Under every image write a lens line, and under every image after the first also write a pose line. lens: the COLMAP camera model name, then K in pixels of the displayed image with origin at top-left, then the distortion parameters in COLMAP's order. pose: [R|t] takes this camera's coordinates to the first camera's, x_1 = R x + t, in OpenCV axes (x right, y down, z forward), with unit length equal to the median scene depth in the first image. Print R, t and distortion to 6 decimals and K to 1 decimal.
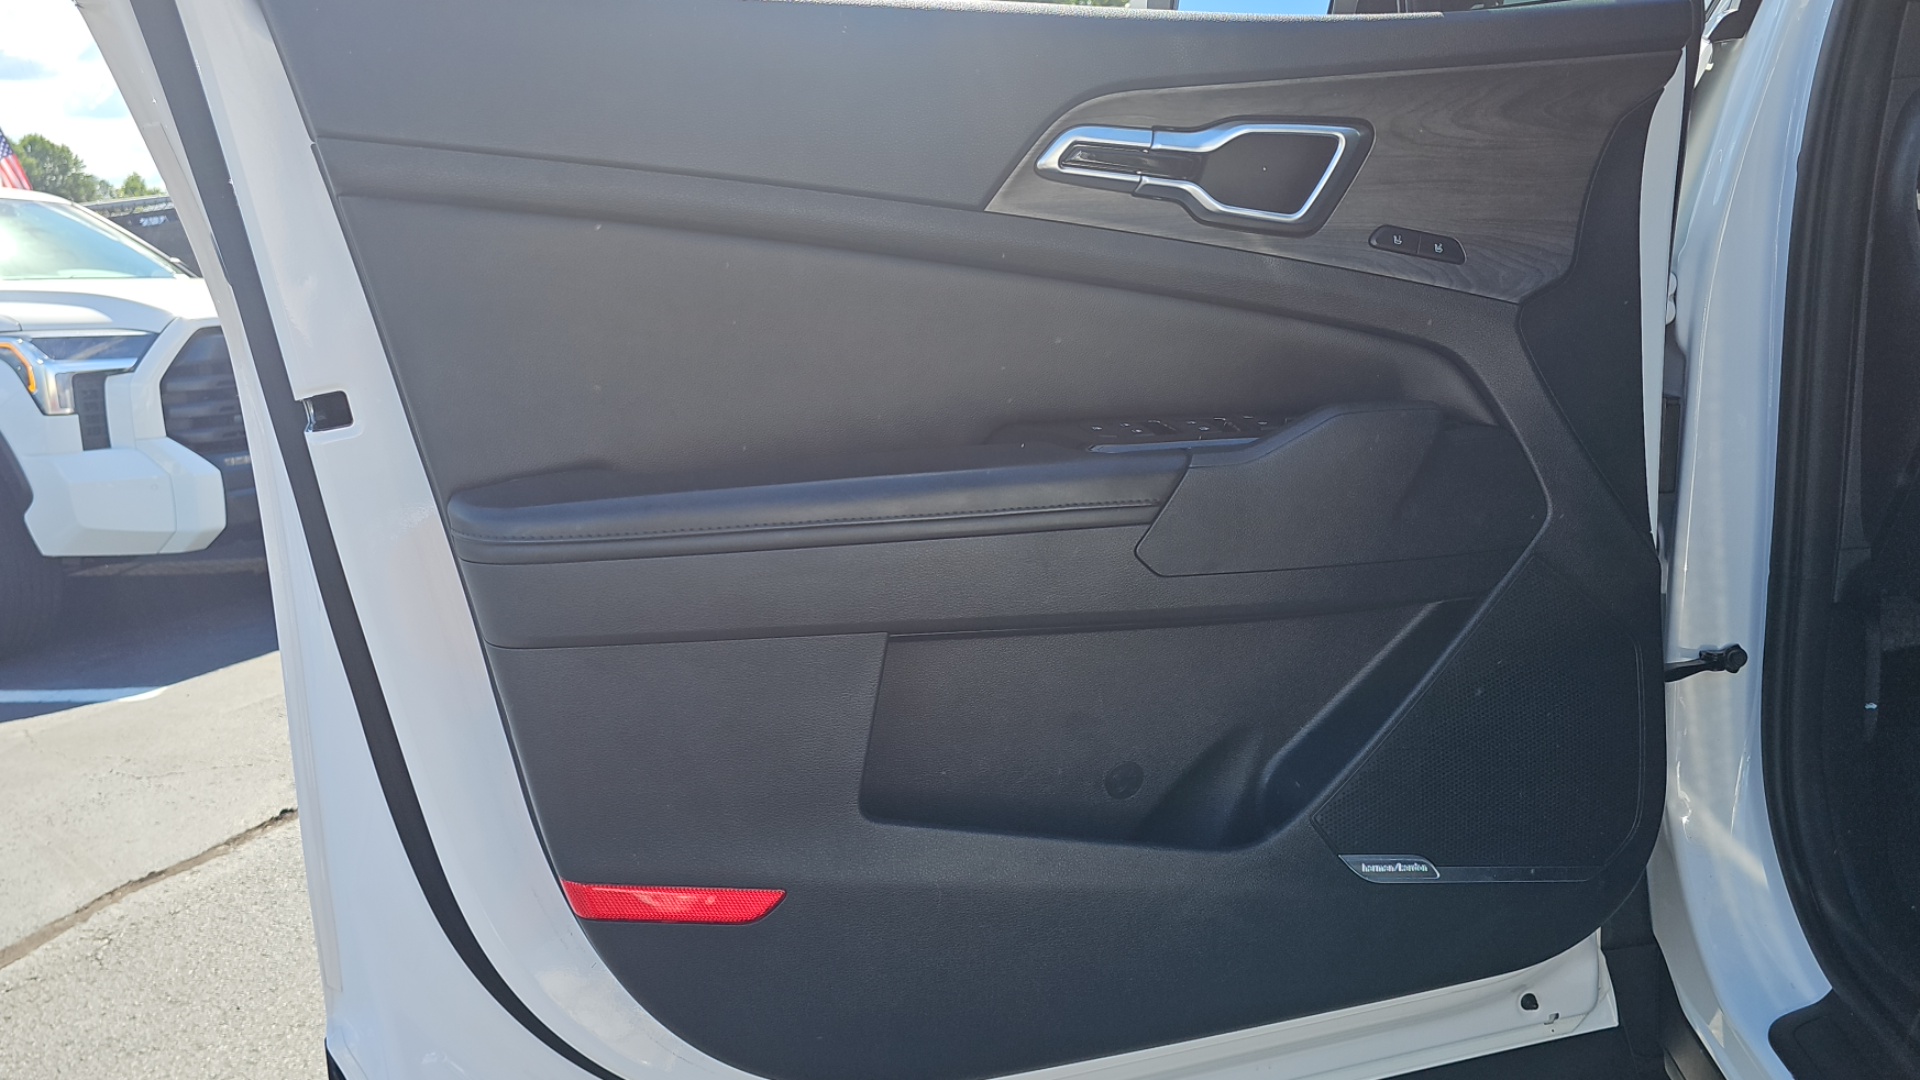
lens RADIAL K [[1404.4, 0, 971.0], [0, 1404.4, 539.8], [0, 0, 1]] dist [0.060984, -0.079090]
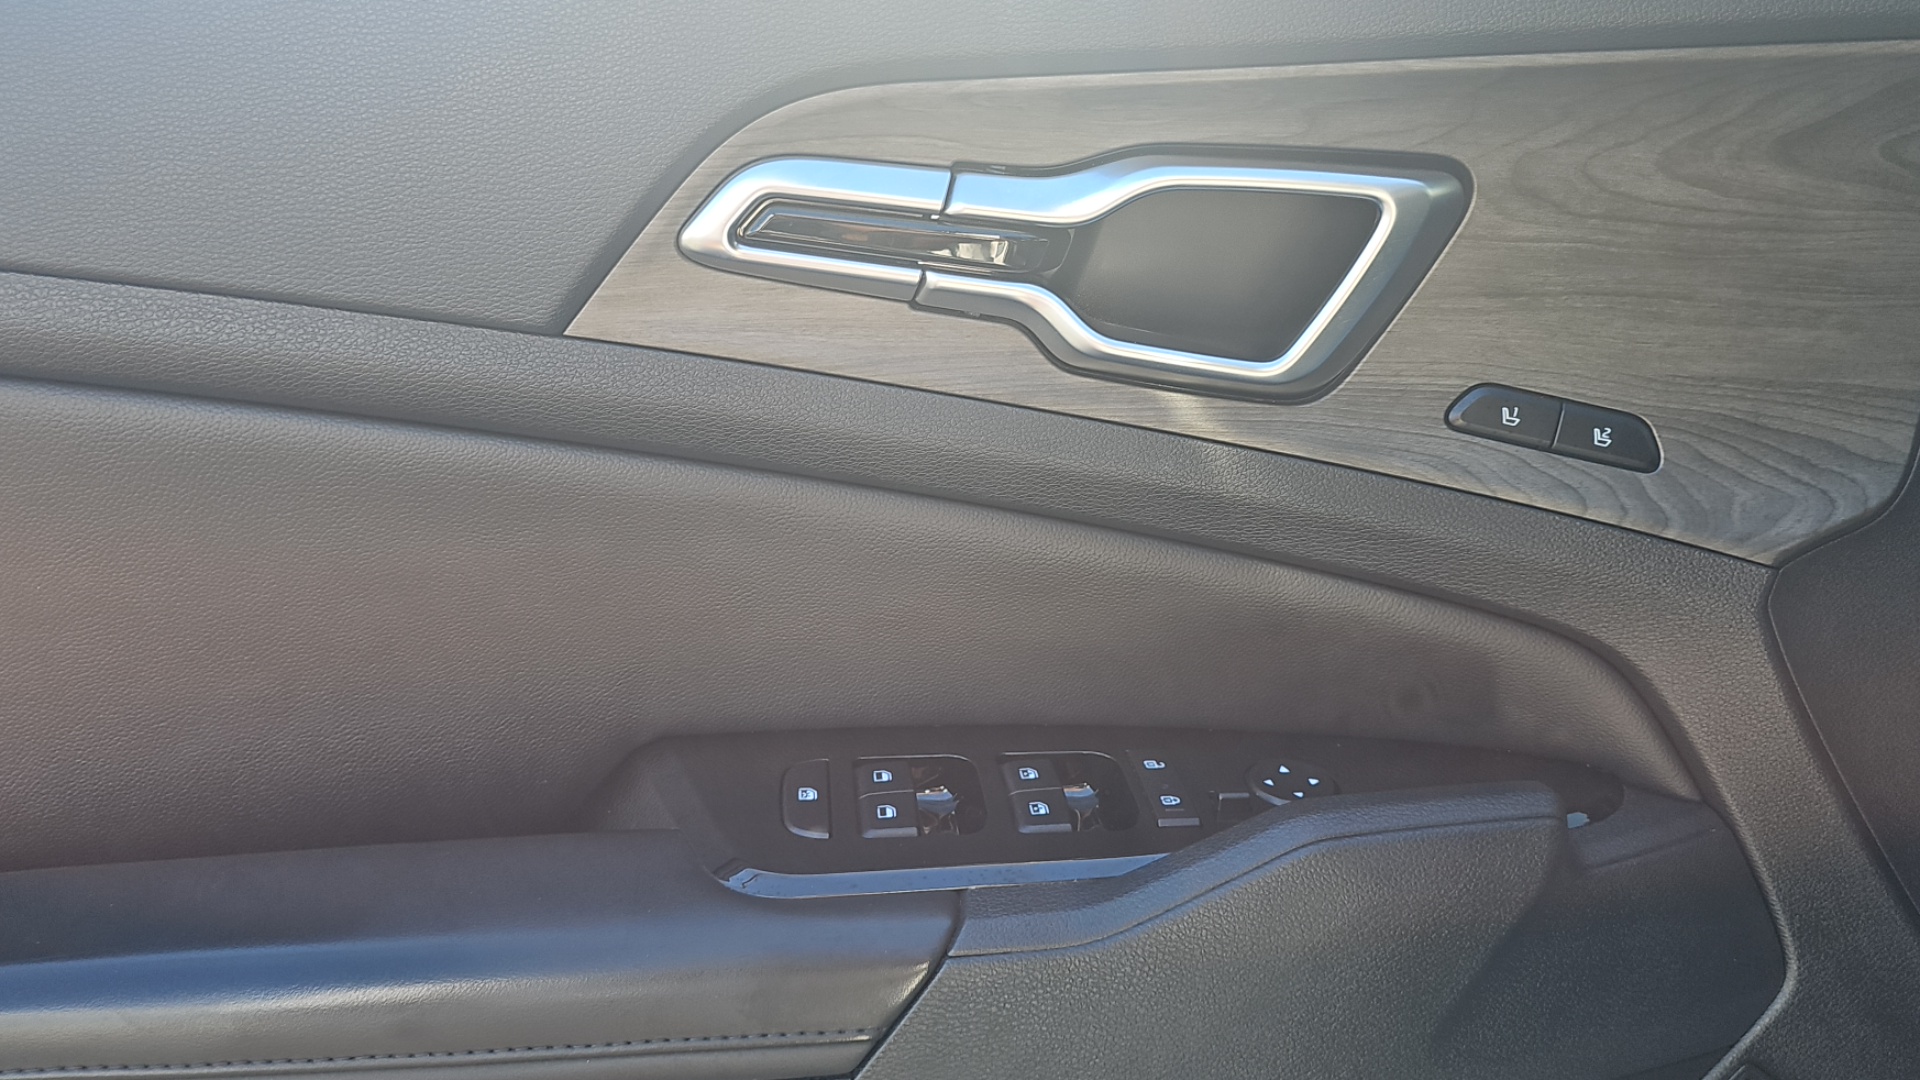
lens RADIAL K [[1404.4, 0, 954.7], [0, 1404.4, 534.2], [0, 0, 1]] dist [0.060984, -0.079090]
pose [[0.989114, 0.078420, -0.124518, 0.187063], [-0.070439, 0.995246, 0.067260, -0.197338], [0.129200, -0.057757, 0.989935, 0.528132]]
